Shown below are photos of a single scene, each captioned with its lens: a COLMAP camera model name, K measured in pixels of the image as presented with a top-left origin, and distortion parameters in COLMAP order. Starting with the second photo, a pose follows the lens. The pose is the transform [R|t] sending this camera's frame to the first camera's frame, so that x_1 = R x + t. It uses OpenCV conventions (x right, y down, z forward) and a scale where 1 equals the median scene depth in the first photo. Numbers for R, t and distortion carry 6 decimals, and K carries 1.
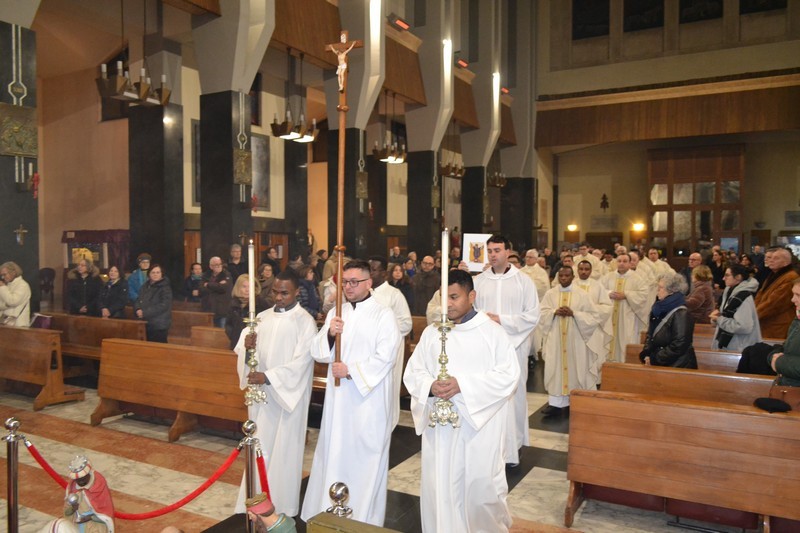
lens RADIAL K [[632.0, 0, 400.0], [0, 632.0, 266.5], [0, 0, 1]] dist [-0.001707, -0.000052]
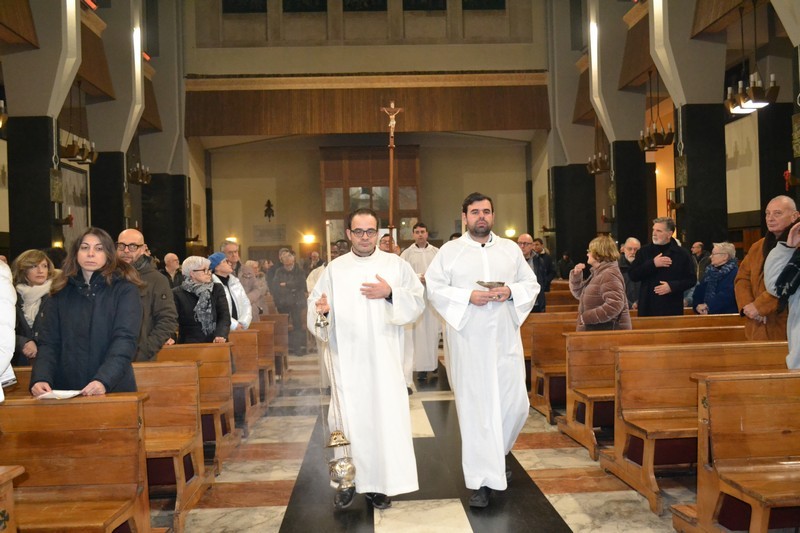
lens RADIAL K [[708.7, 0, 400.0], [0, 708.7, 266.5], [0, 0, 1]] dist [-0.015203, -0.004743]
pose [[0.855942, -0.024113, 0.516509, -0.014787], [0.045310, 0.998567, -0.028467, 0.008755], [-0.515082, 0.047769, 0.855809, 0.125205]]
